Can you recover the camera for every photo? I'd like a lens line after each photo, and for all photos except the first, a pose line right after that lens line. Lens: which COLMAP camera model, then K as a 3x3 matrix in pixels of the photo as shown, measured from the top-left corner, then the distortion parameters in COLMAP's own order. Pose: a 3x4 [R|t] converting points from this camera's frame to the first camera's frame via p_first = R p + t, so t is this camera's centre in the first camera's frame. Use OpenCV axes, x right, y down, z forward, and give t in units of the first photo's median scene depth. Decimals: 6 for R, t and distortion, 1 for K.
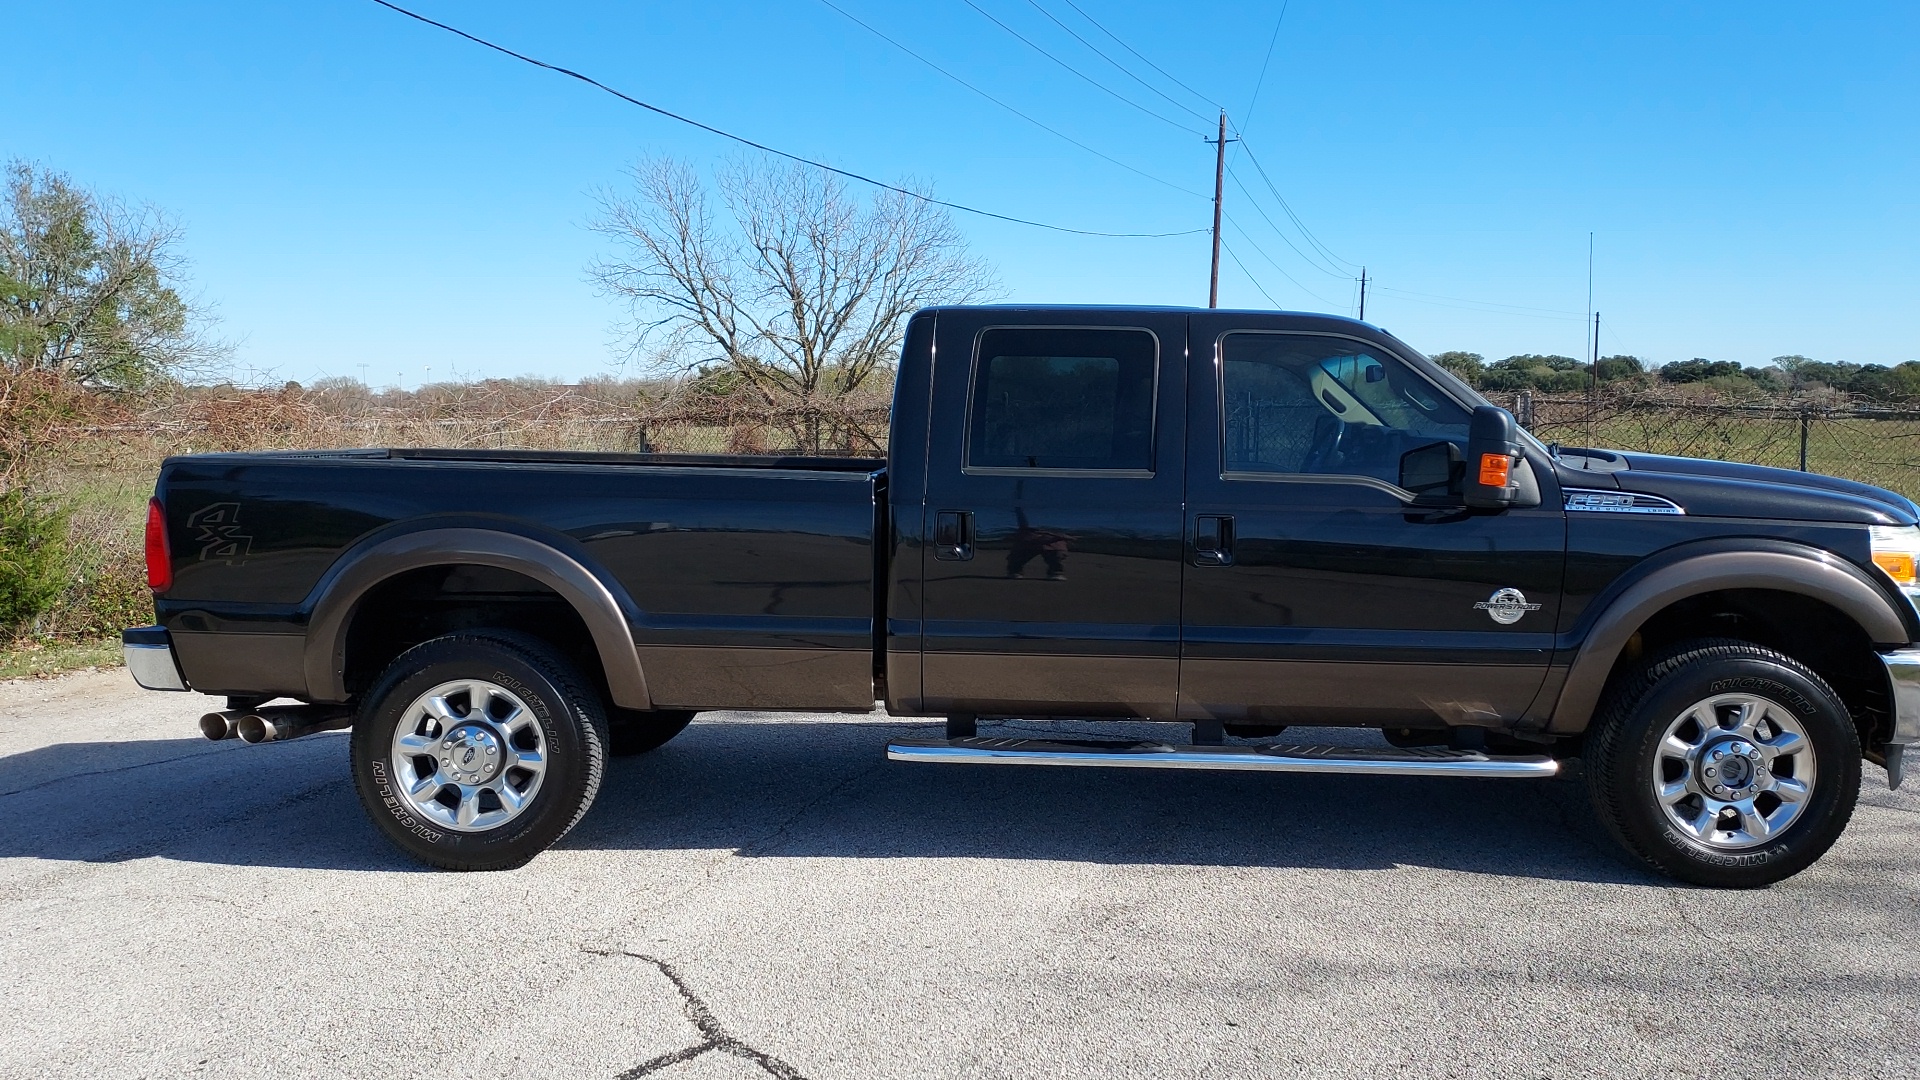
lens RADIAL K [[1368.1, 0, 976.9], [0, 1368.1, 537.0], [0, 0, 1]] dist [0.062694, -0.064003]
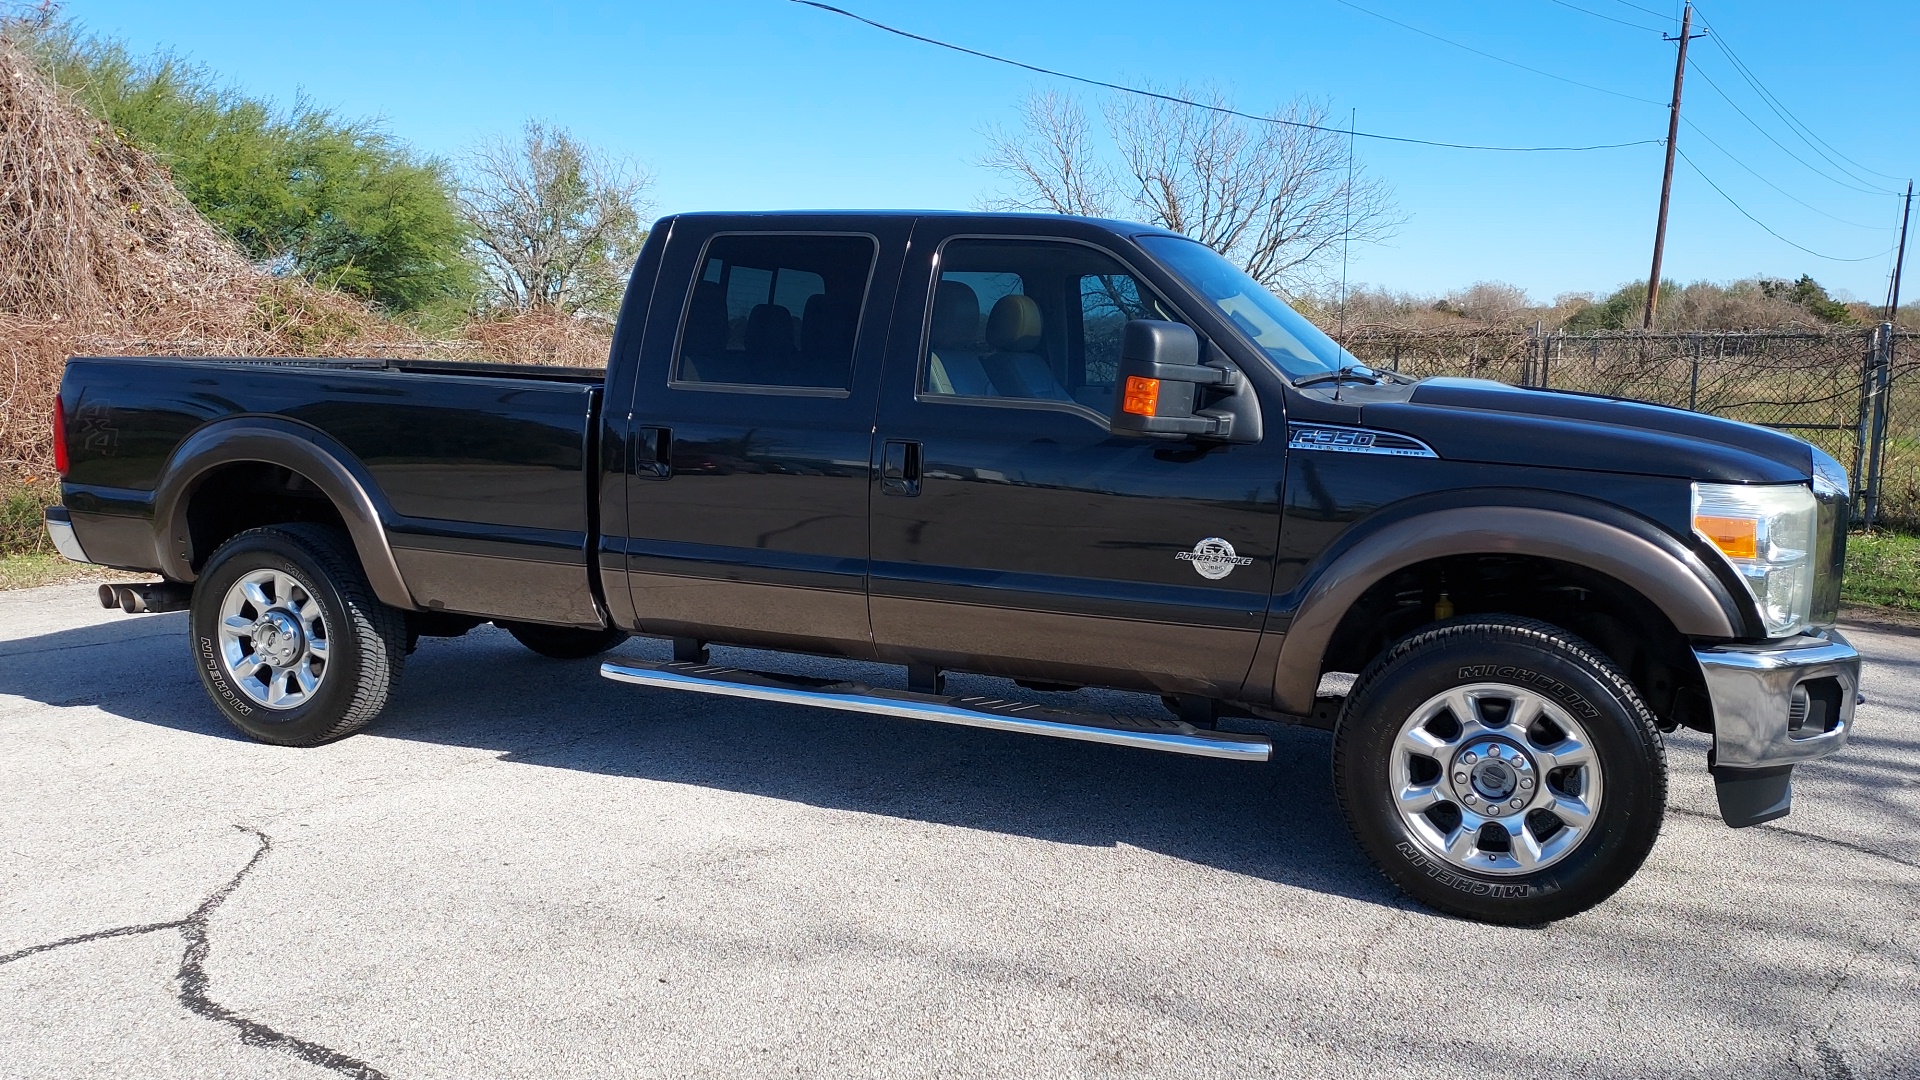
lens RADIAL K [[1368.1, 0, 976.9], [0, 1368.1, 537.0], [0, 0, 1]] dist [0.062694, -0.064003]
pose [[0.948333, 0.055331, -0.312414, 0.490481], [-0.040743, 0.997761, 0.053037, -0.001998], [0.314649, -0.037568, 0.948464, 0.145782]]
